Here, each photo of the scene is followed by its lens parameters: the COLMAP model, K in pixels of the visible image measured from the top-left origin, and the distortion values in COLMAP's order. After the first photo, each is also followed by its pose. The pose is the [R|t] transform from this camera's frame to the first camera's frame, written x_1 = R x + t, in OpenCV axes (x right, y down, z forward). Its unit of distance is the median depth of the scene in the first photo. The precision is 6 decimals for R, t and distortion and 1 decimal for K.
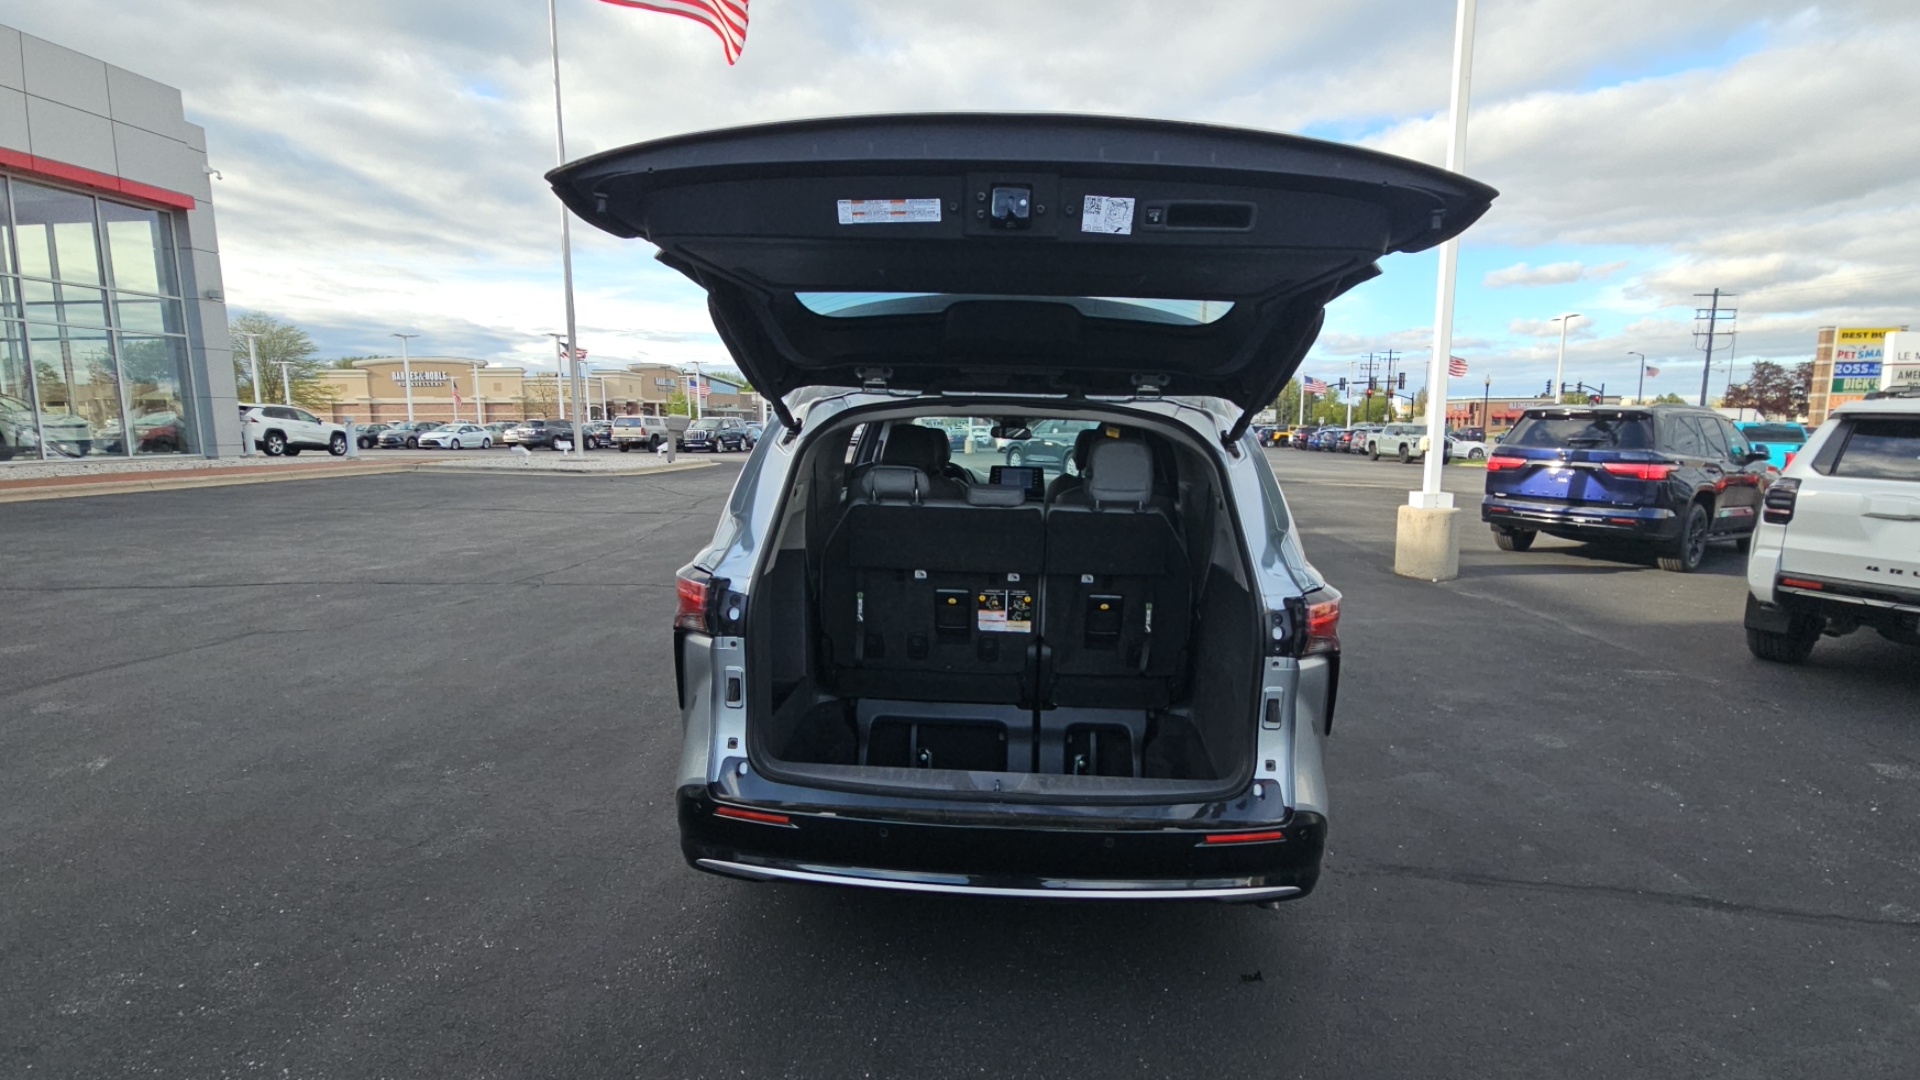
lens RADIAL K [[865.0, 0, 980.5], [0, 865.0, 541.2], [0, 0, 1]] dist [0.003075, -0.001564]
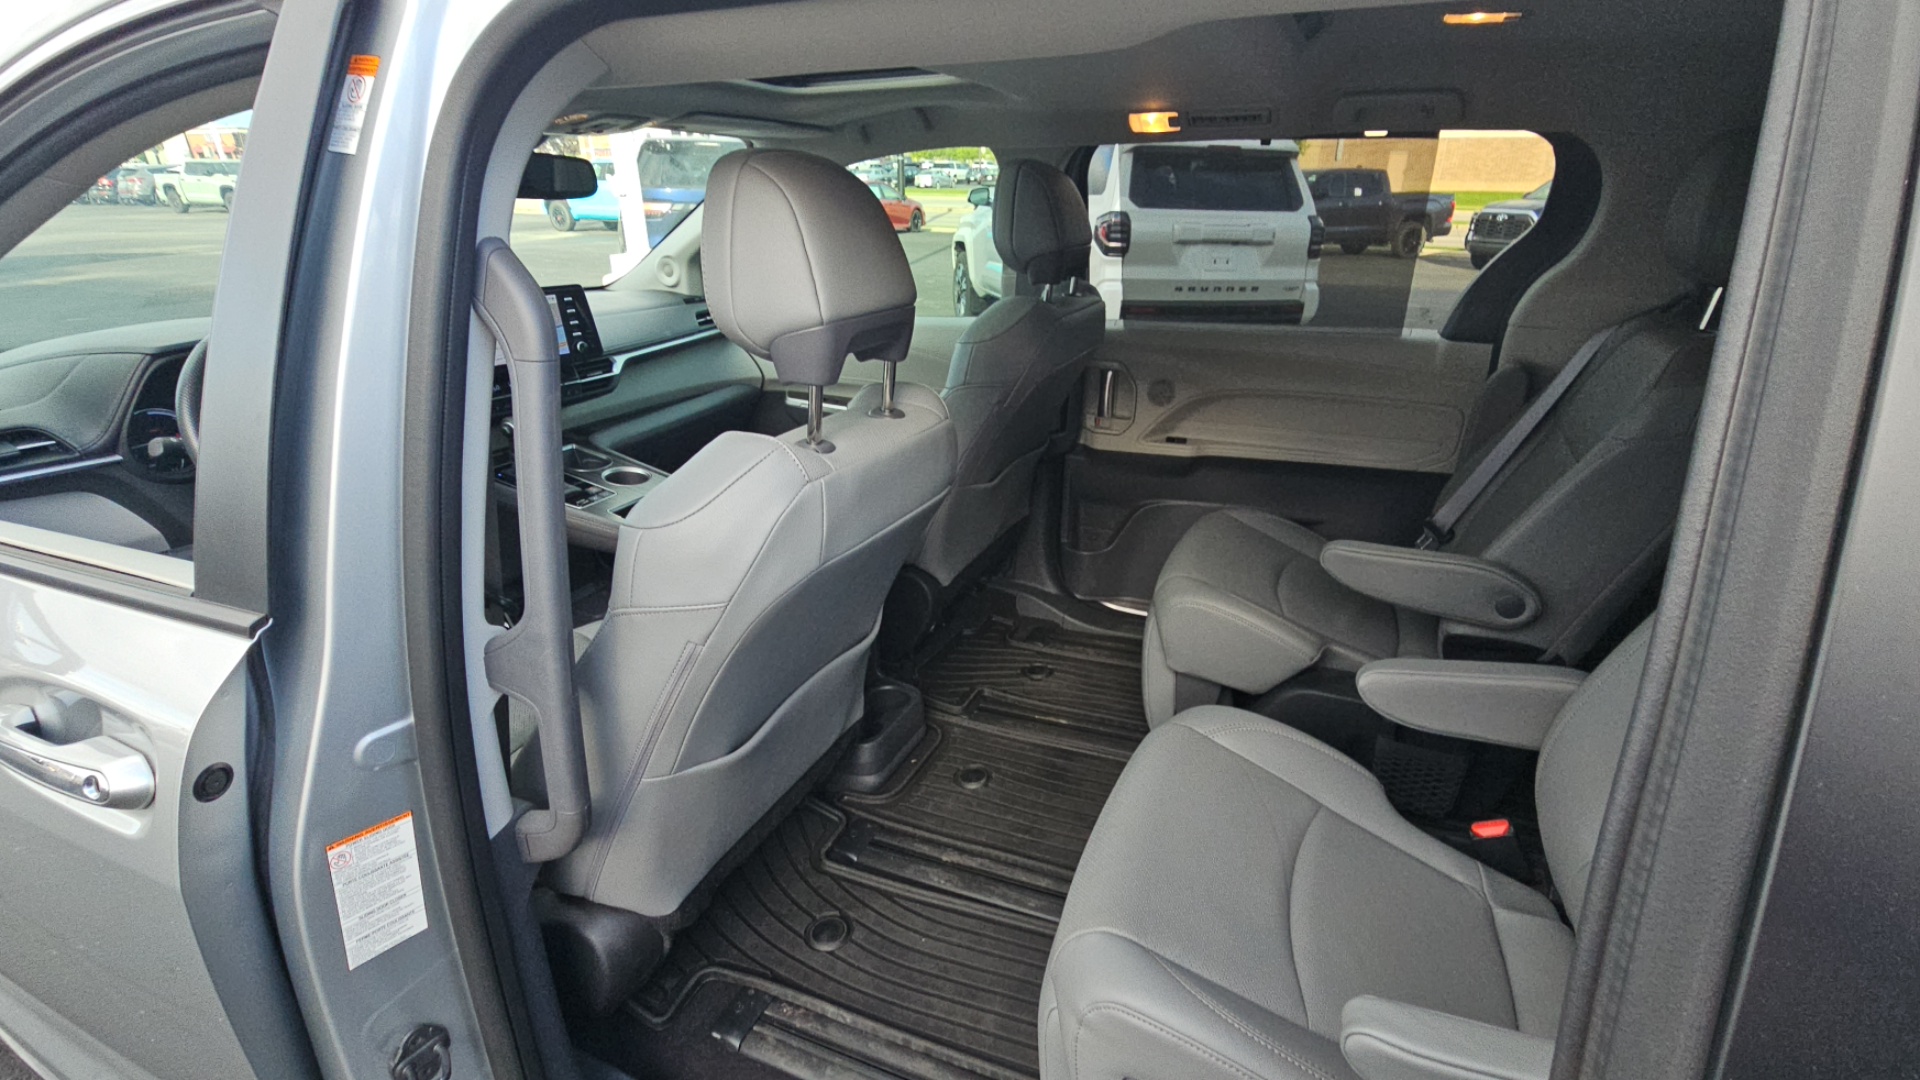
lens RADIAL K [[865.0, 0, 980.5], [0, 865.0, 541.2], [0, 0, 1]] dist [0.003075, -0.001564]
pose [[0.365455, -0.371553, 0.853458, -0.050283], [0.122114, 0.928093, 0.351756, -0.023276], [-0.922784, -0.024332, 0.384548, 0.186851]]
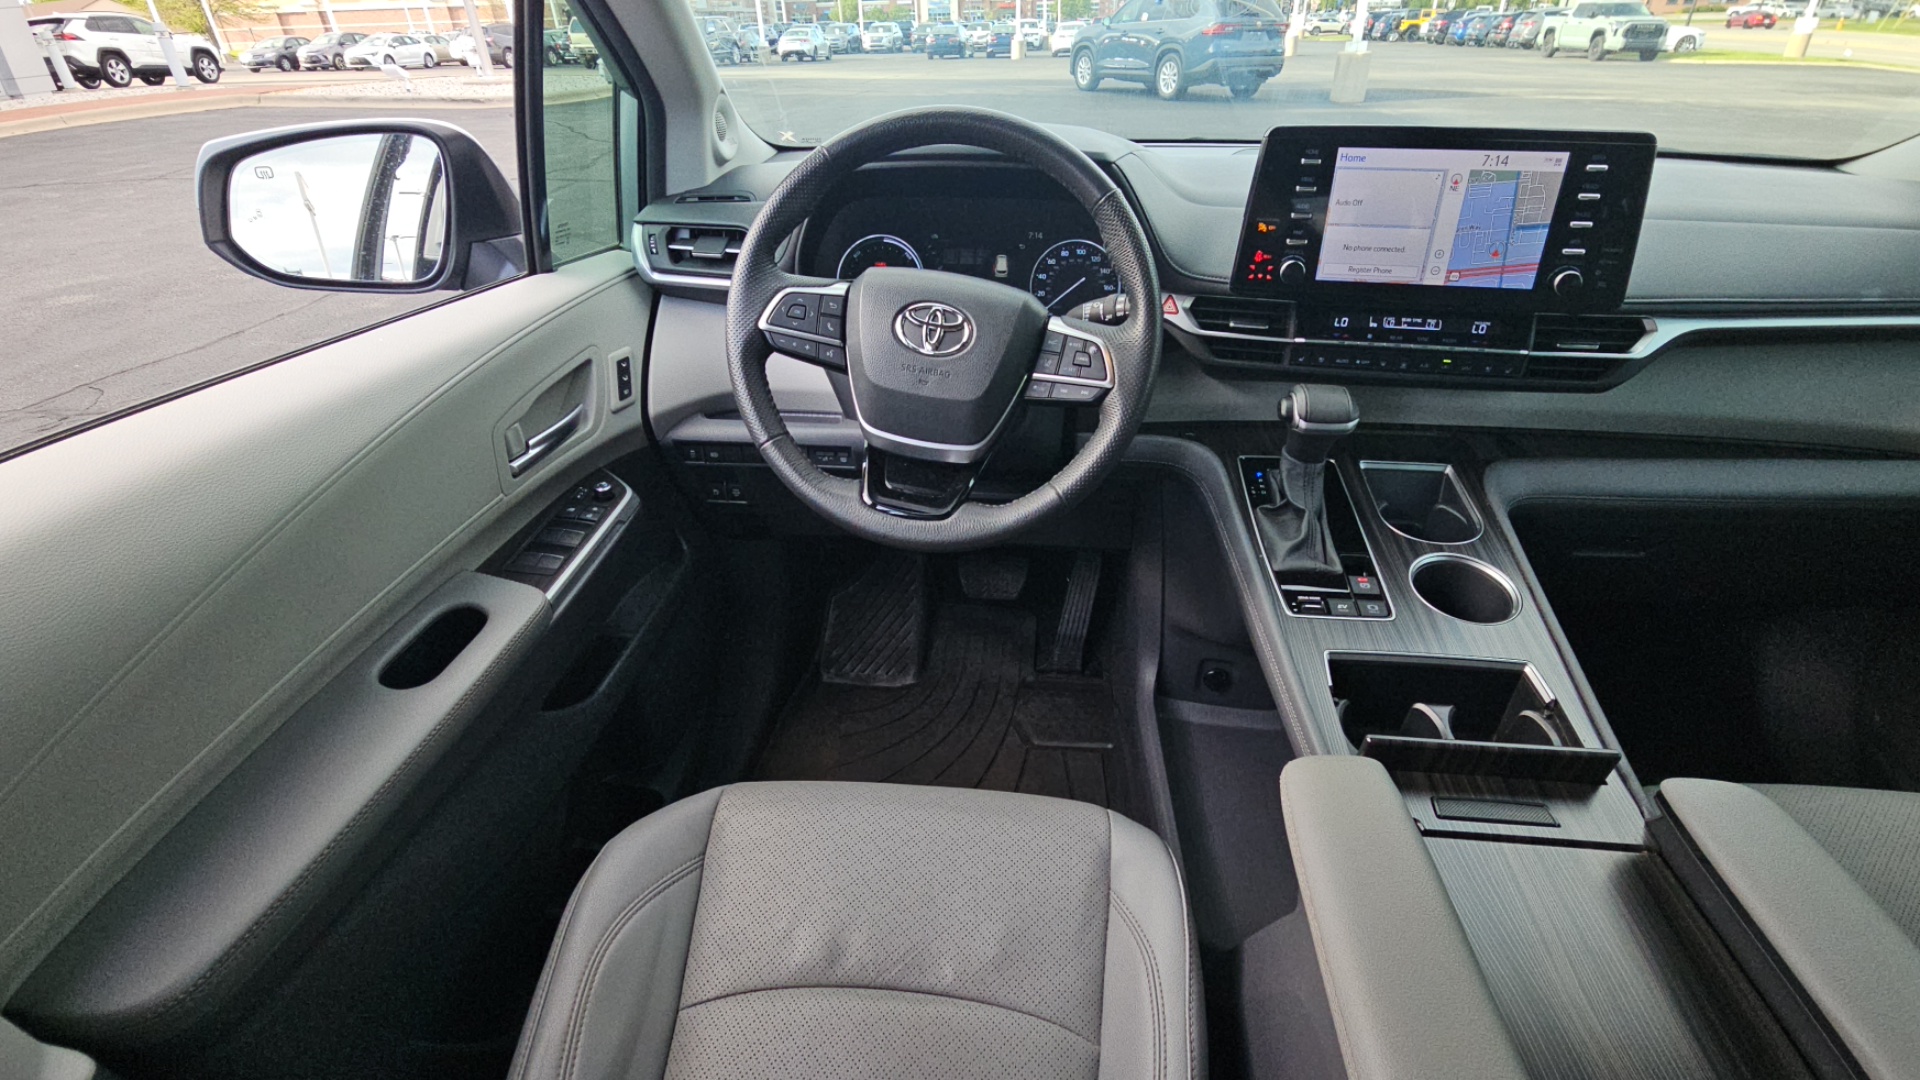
lens RADIAL K [[860.0, 0, 979.7], [0, 860.0, 542.1], [0, 0, 1]] dist [0.008784, -0.006885]
pose [[0.998602, 0.004796, -0.052642, -0.006328], [0.016462, 0.918129, 0.395939, -0.020610], [0.050231, -0.396252, 0.916767, 0.217633]]
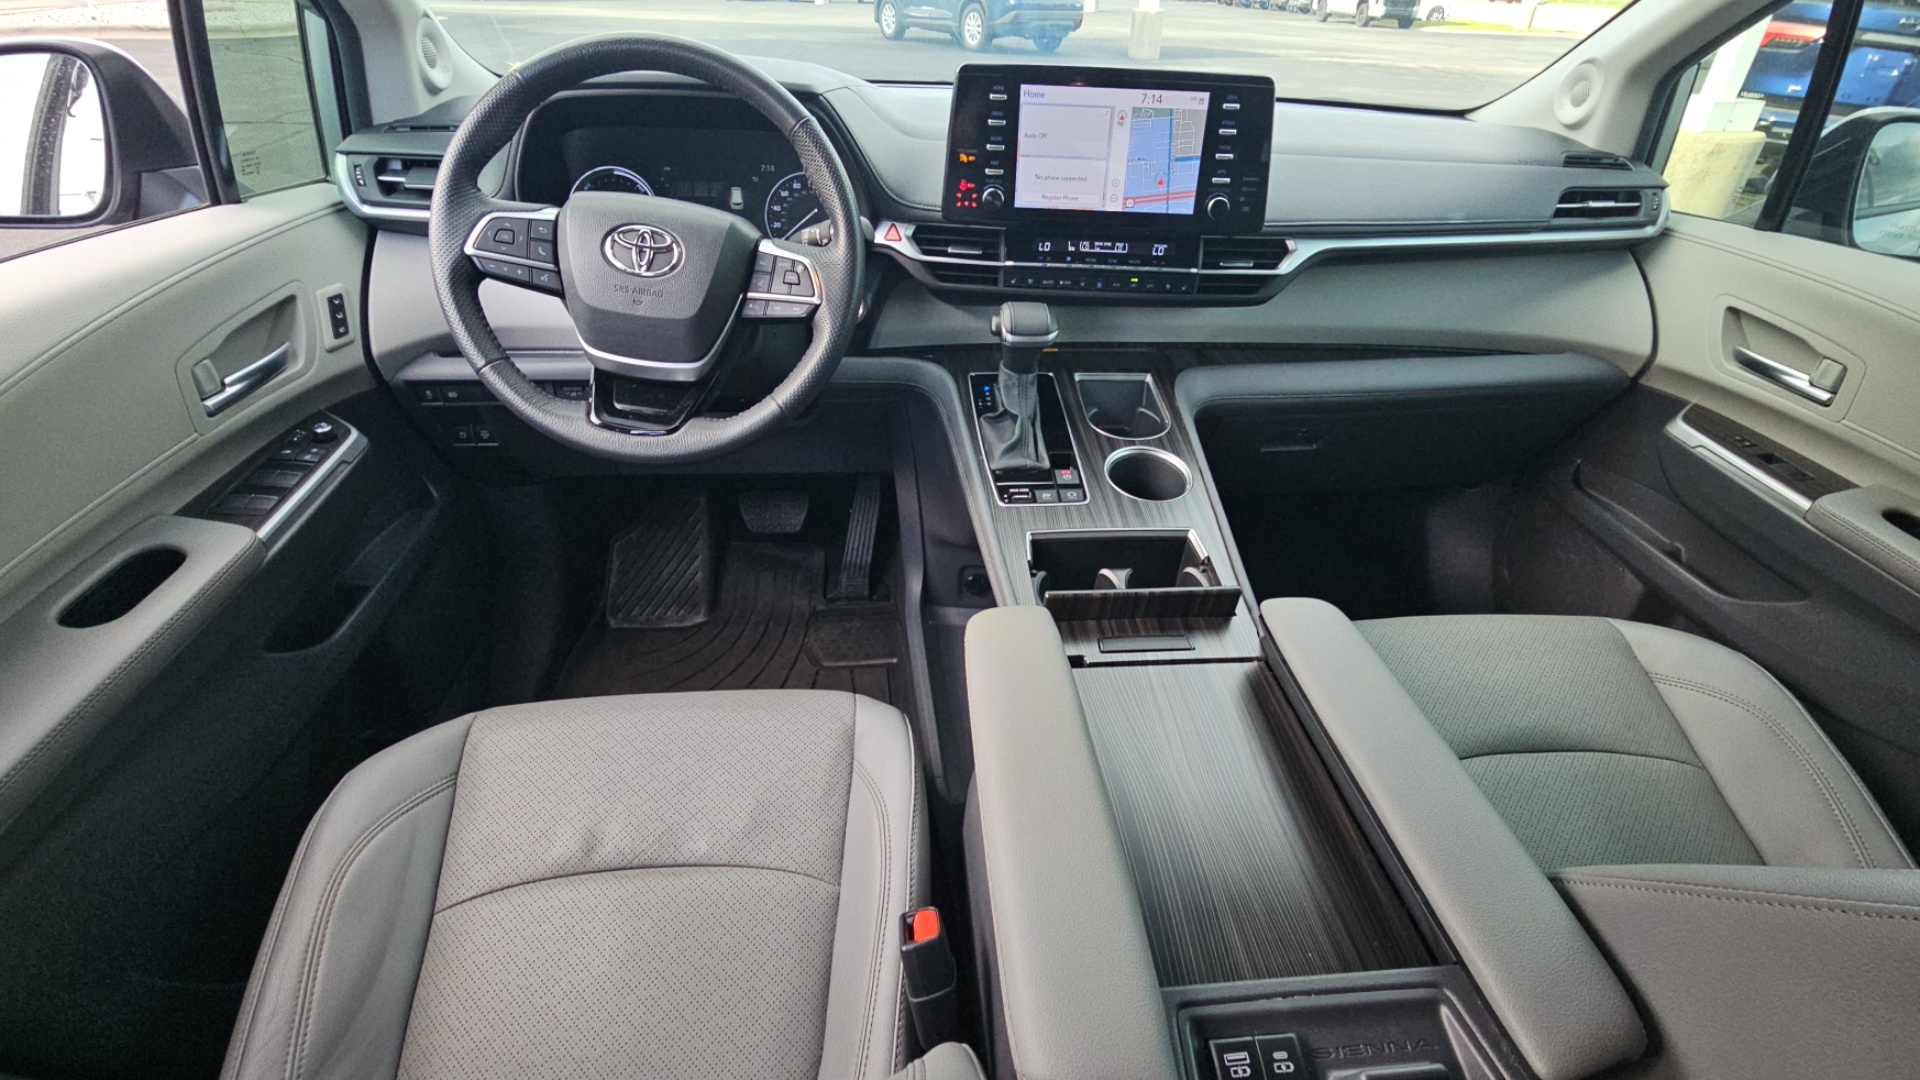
lens RADIAL K [[860.0, 0, 979.7], [0, 860.0, 542.1], [0, 0, 1]] dist [0.008784, -0.006885]
pose [[0.989949, -0.064947, 0.125633, -0.001256], [0.003340, 0.898808, 0.438331, -0.019609], [-0.141388, -0.433505, 0.889990, 0.212929]]
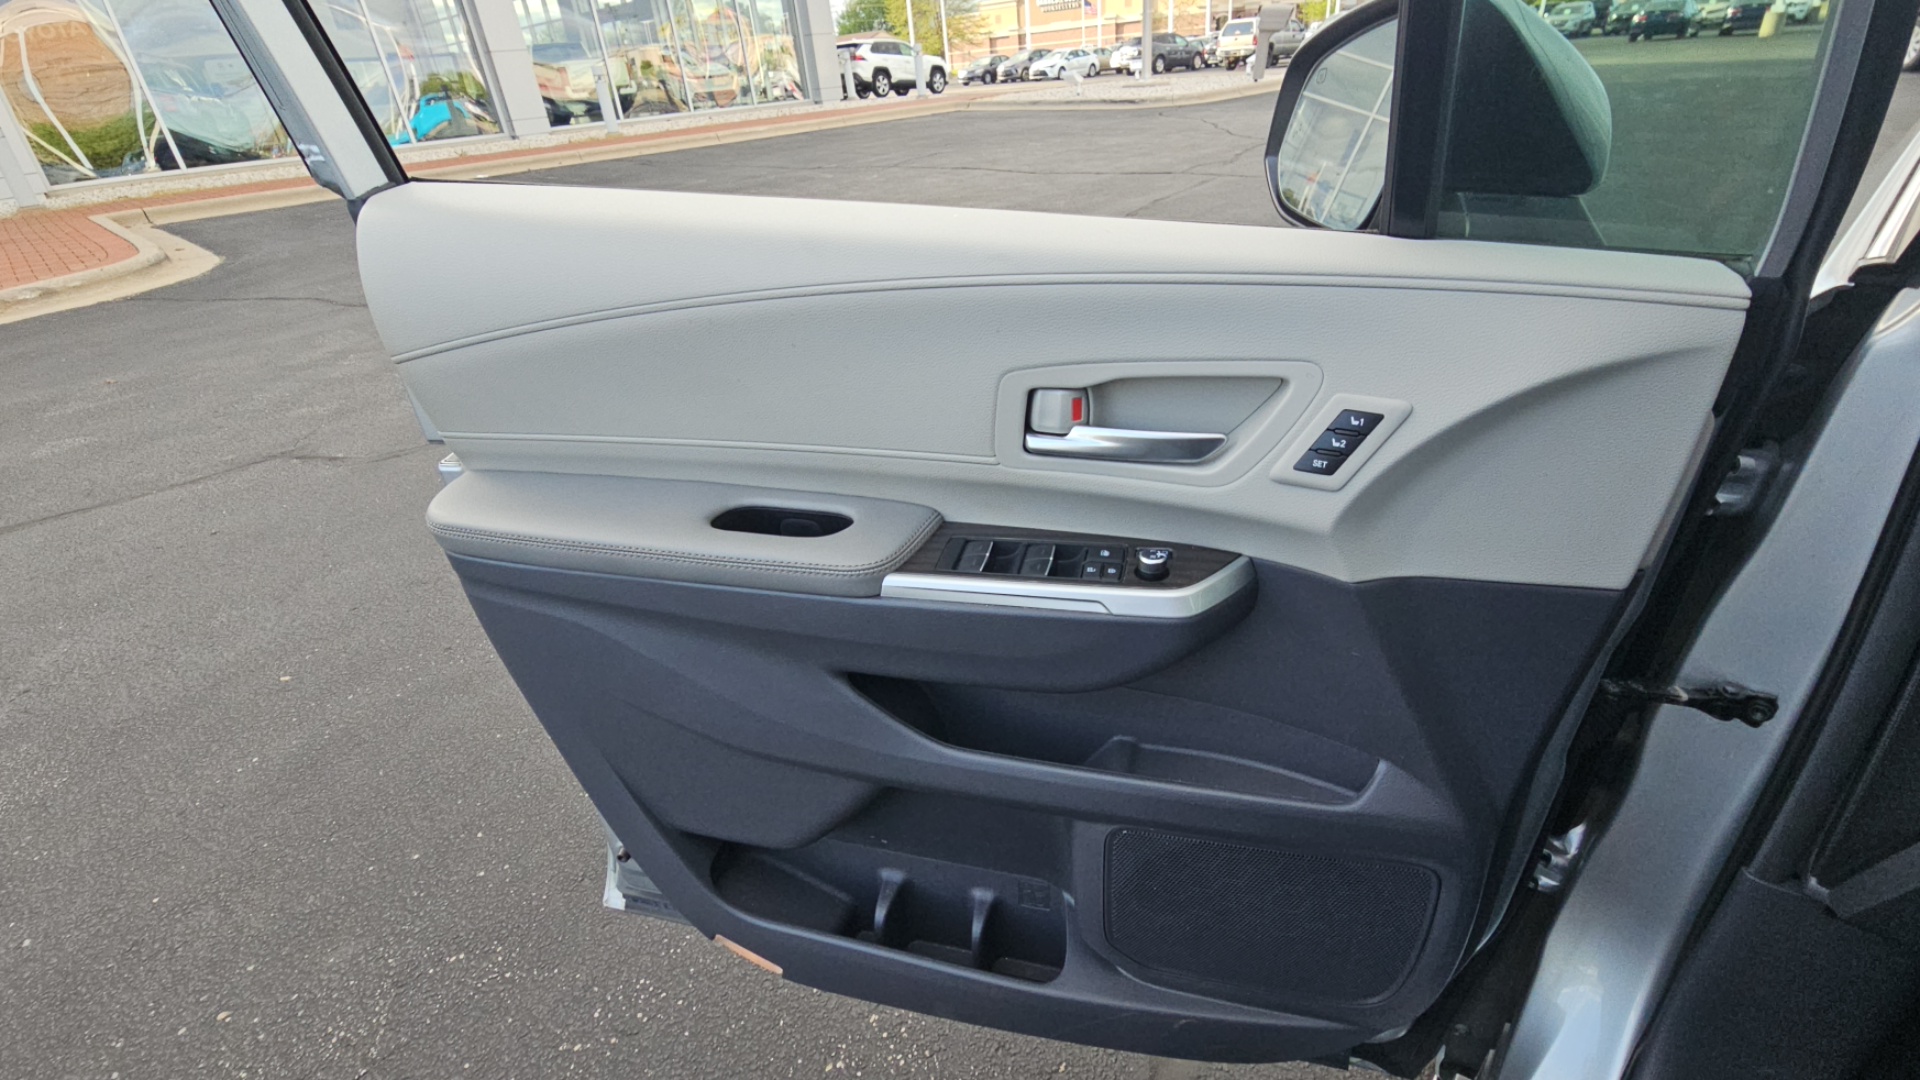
lens RADIAL K [[860.0, 0, 979.7], [0, 860.0, 542.1], [0, 0, 1]] dist [0.008784, -0.006885]
pose [[0.784595, 0.245543, -0.569315, -0.035838], [-0.004496, 0.920466, 0.390797, -0.018574], [0.619992, -0.304057, 0.723297, 0.239694]]
